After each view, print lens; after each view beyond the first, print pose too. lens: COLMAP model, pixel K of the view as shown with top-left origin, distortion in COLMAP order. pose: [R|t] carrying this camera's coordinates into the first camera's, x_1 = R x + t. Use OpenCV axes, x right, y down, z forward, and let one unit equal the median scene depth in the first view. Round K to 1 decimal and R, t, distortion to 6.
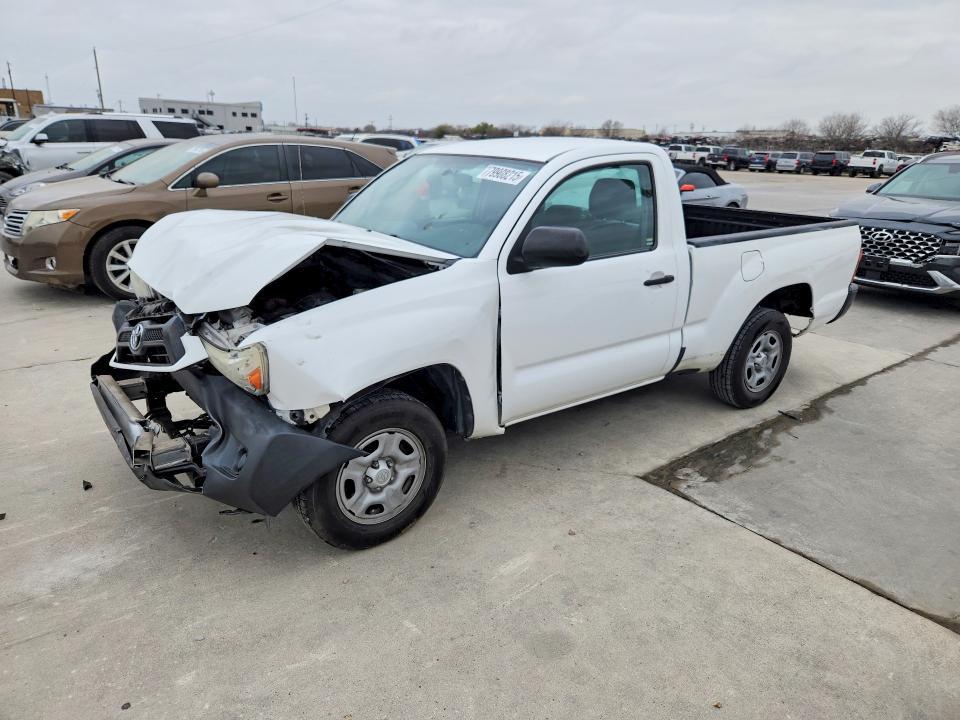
lens RADIAL K [[657.5, 0, 480.0], [0, 657.5, 360.0], [0, 0, 1]] dist [0.021373, -0.003063]
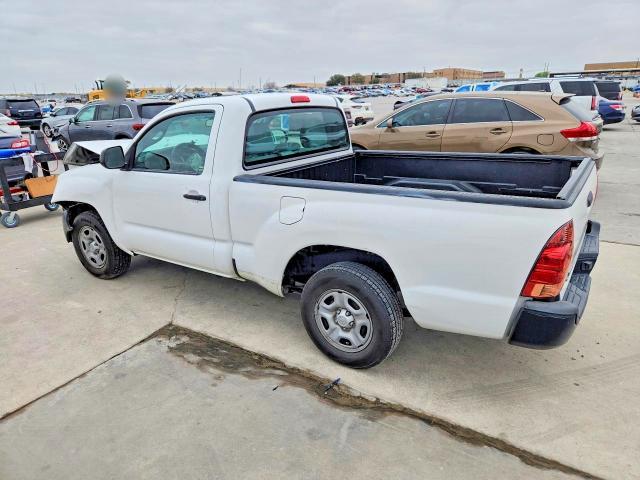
lens RADIAL K [[434.4, 0, 320.0], [0, 434.4, 240.0], [0, 0, 1]] dist [0.061923, -0.050261]
pose [[0.322861, 0.255994, -0.911168, 1.120102], [-0.260245, 0.949628, 0.174584, -0.242699], [0.909963, 0.180761, 0.373219, 0.843032]]
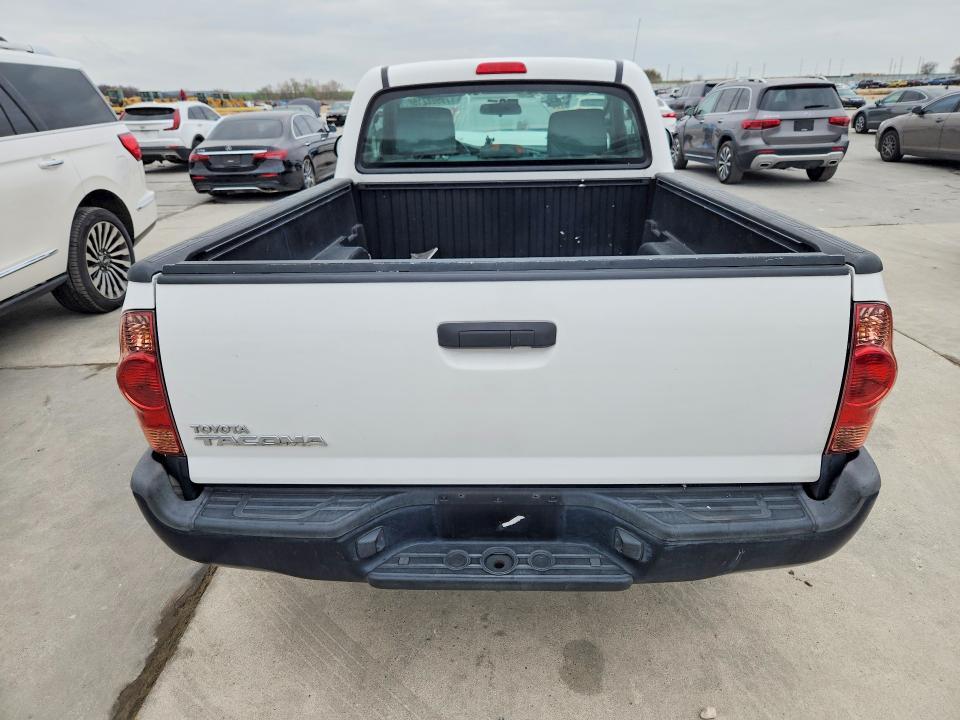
lens RADIAL K [[651.5, 0, 480.0], [0, 651.5, 360.0], [0, 0, 1]] dist [0.061923, -0.050261]
pose [[-0.629883, 0.269007, -0.728616, 0.898290], [-0.243350, 0.822517, 0.514050, -0.468407], [0.737582, 0.501100, -0.452627, 1.628337]]
